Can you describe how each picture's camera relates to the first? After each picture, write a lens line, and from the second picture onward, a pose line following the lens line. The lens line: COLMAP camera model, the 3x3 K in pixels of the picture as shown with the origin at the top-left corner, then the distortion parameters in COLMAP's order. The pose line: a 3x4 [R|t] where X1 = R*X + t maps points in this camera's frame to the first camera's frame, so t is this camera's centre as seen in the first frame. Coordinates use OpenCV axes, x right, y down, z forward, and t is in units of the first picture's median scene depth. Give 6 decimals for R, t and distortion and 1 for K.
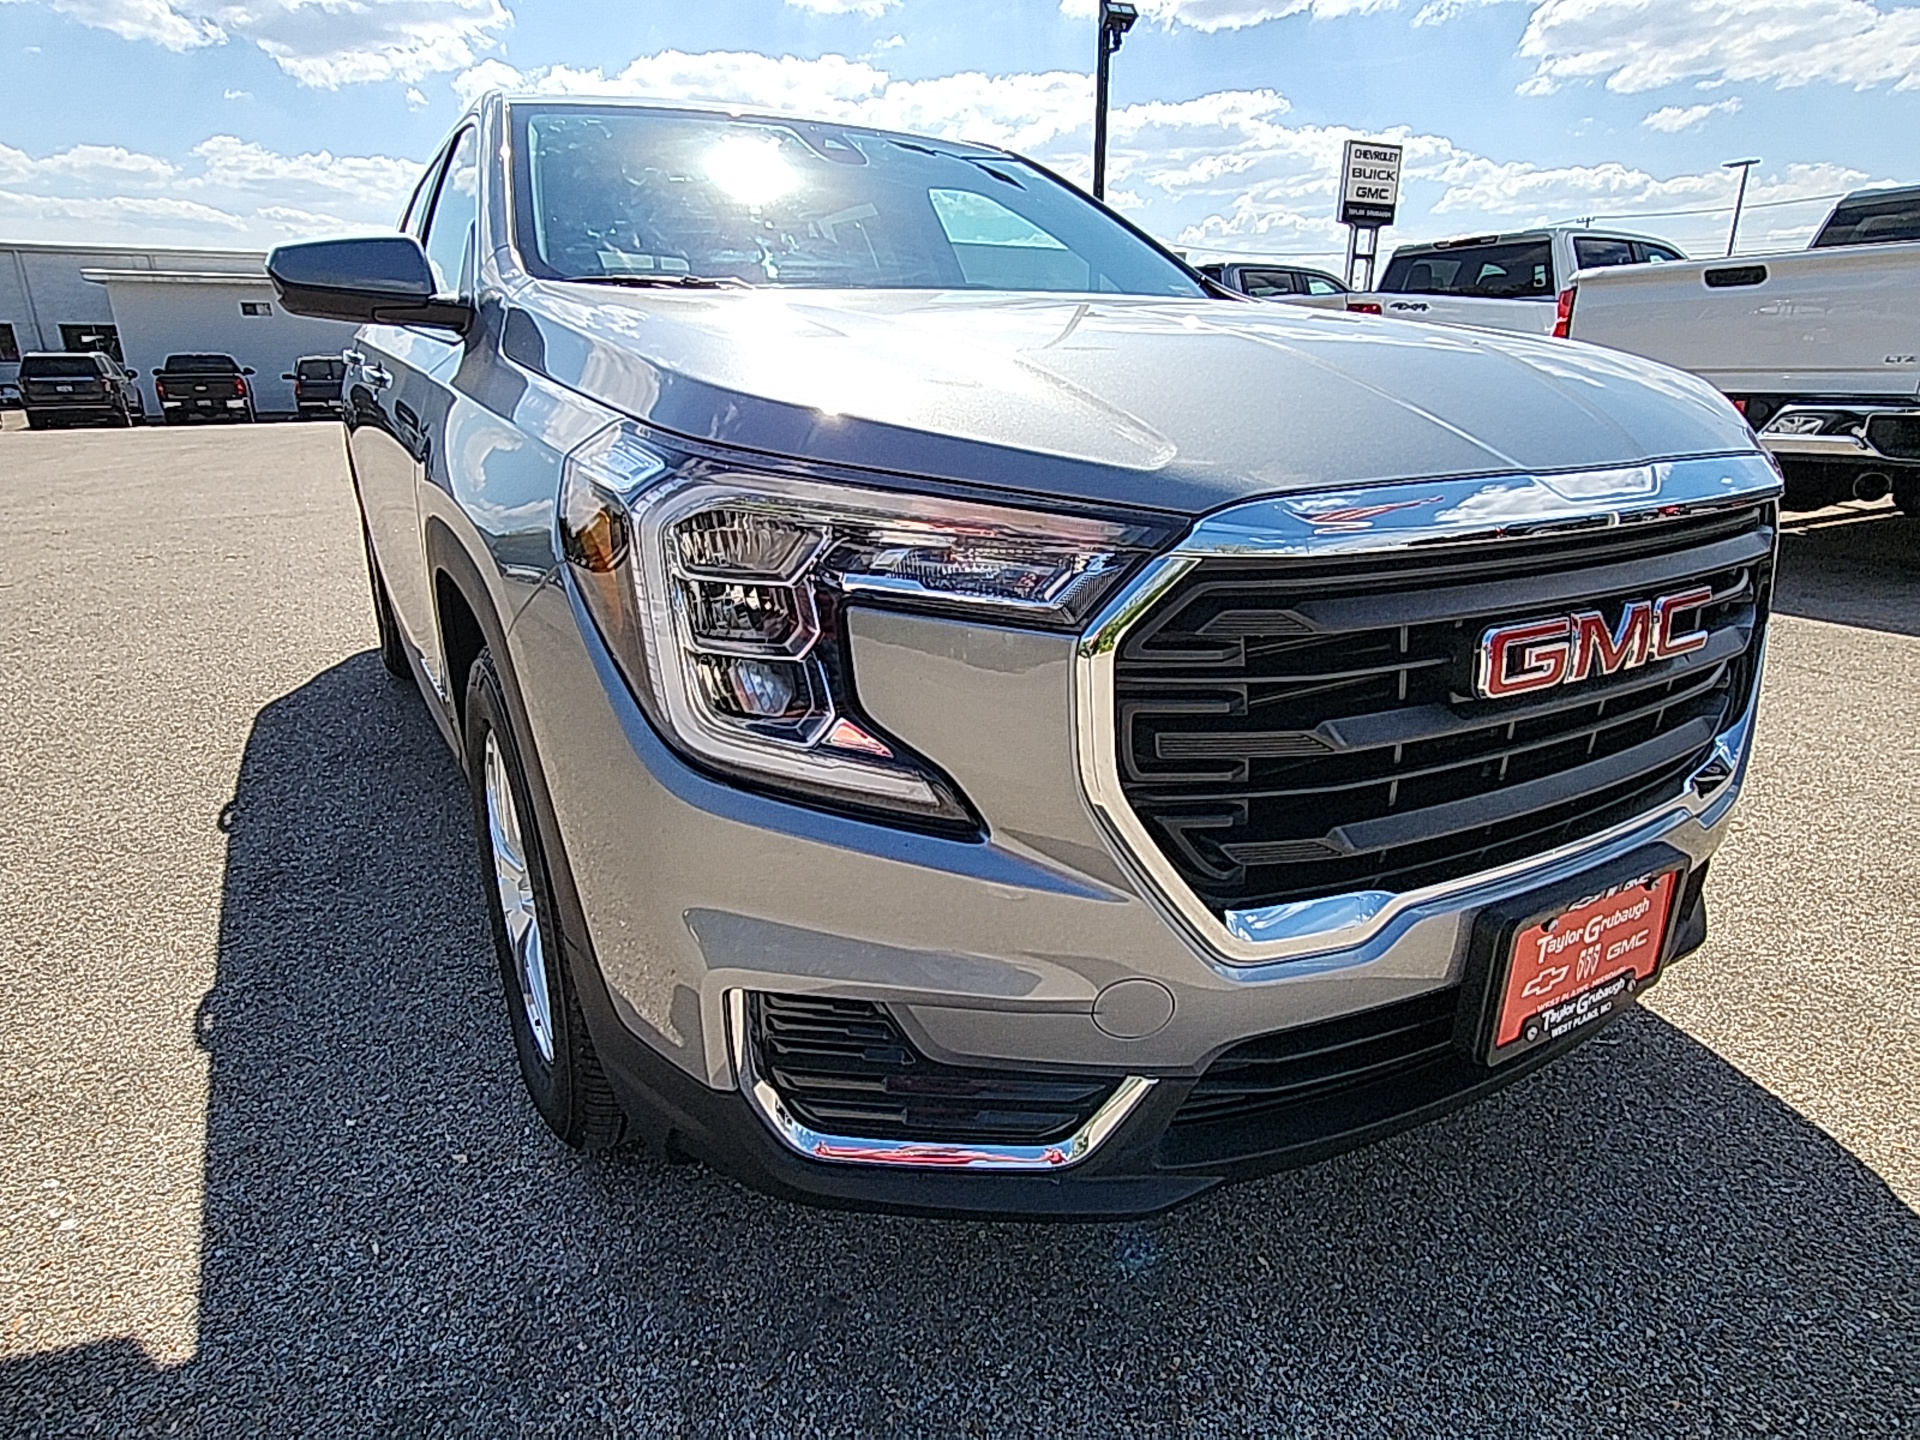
lens RADIAL K [[1083.8, 0, 947.6], [0, 1083.8, 713.6], [0, 0, 1]] dist [0.004421, 0.000509]
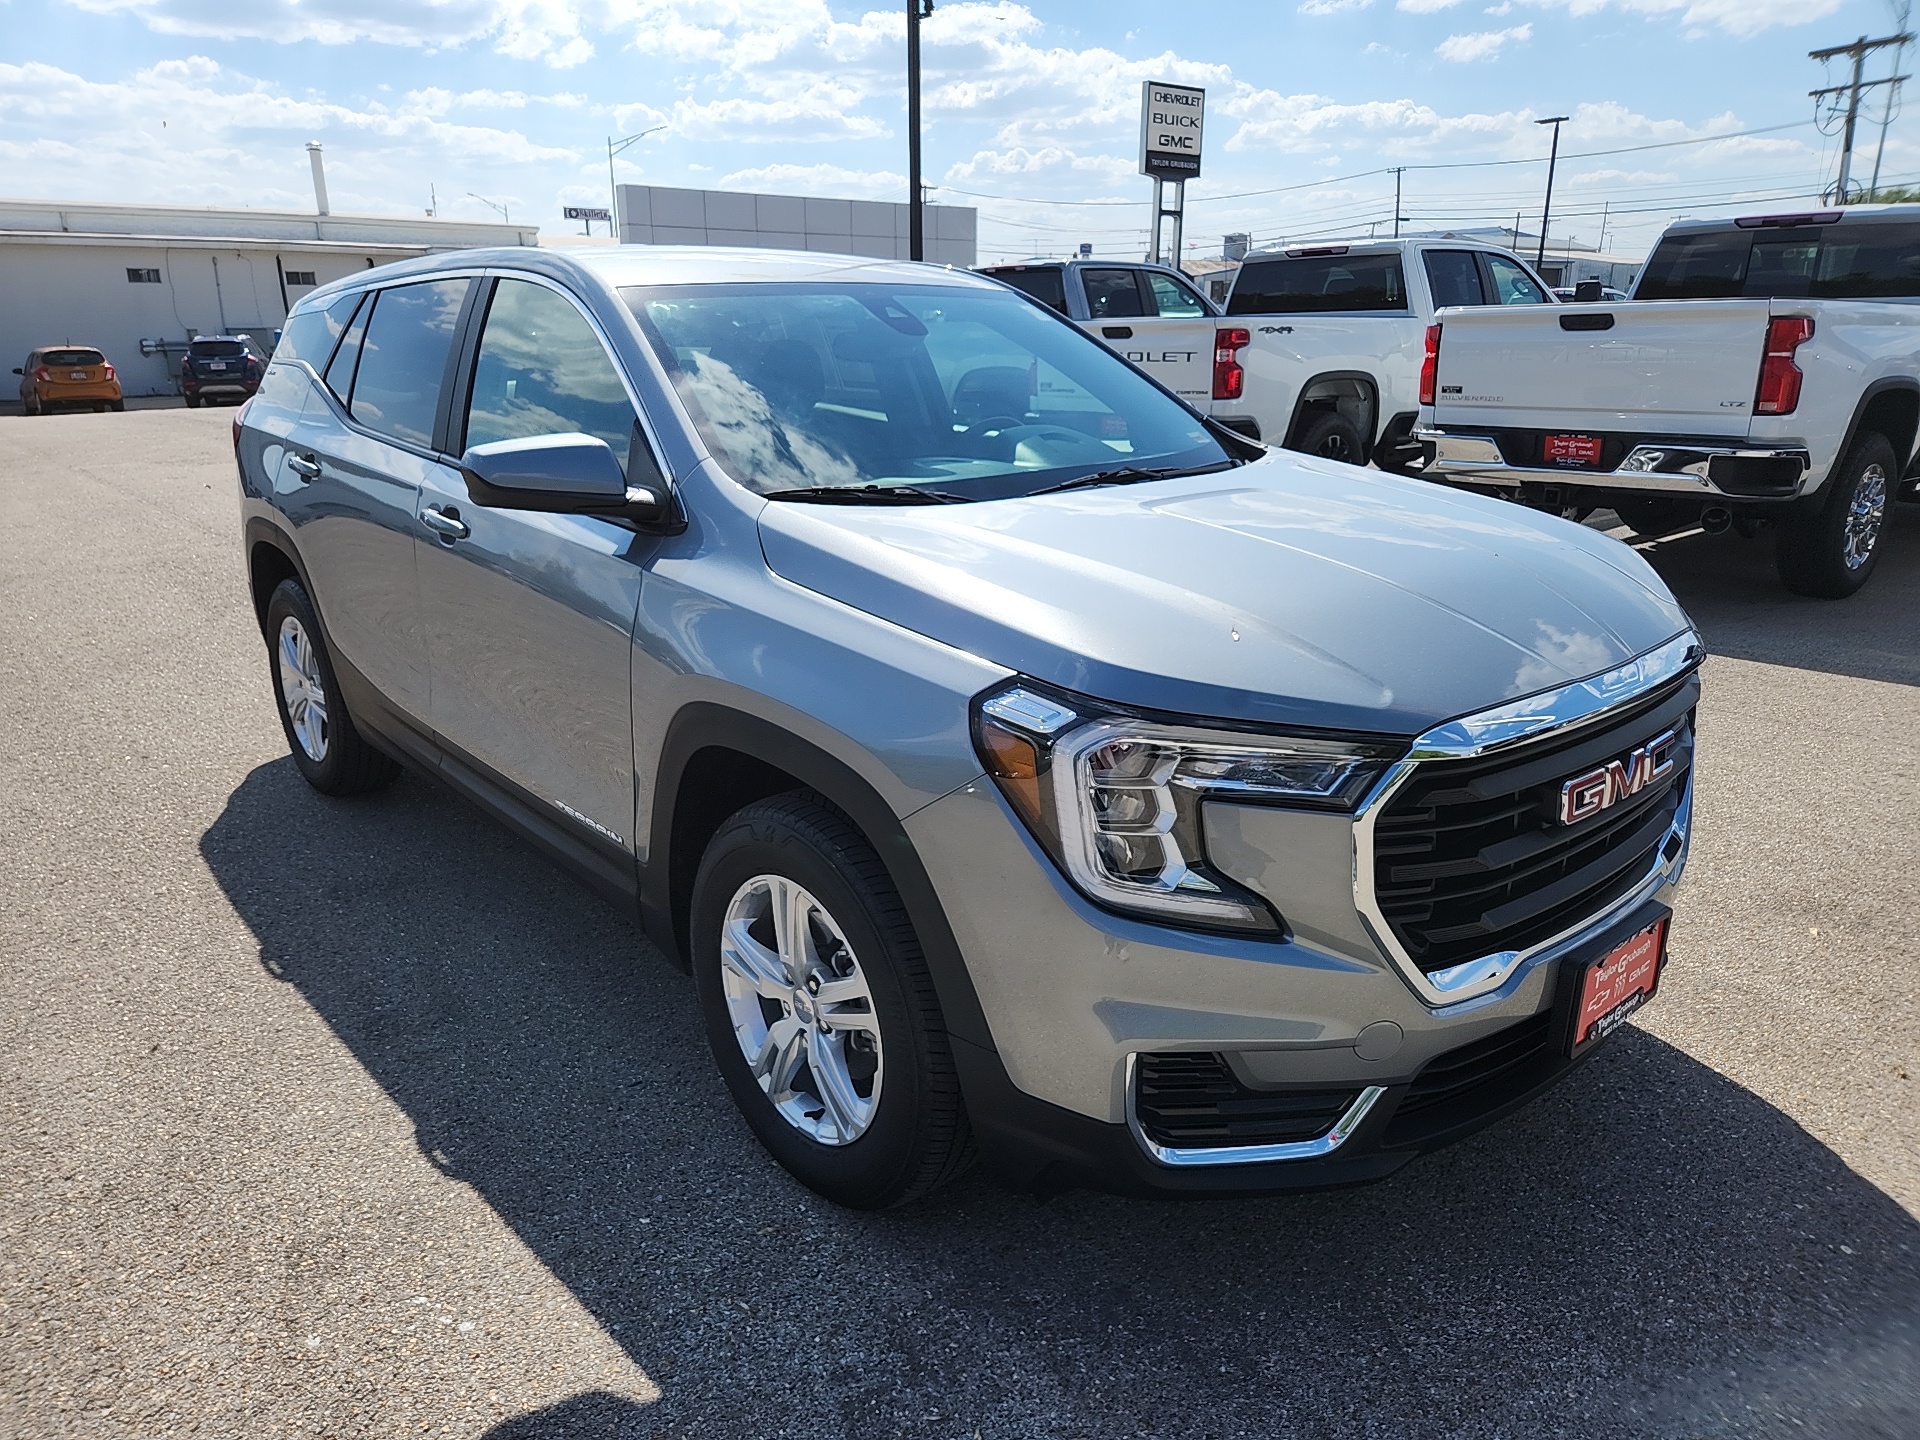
lens RADIAL K [[1301.3, 0, 942.2], [0, 1301.3, 717.7], [0, 0, 1]] dist [0.067851, -0.058208]
pose [[0.982457, -0.056936, 0.177588, -0.631611], [0.060551, 0.998052, -0.014998, -0.169756], [-0.176388, 0.025488, 0.983991, -0.641893]]
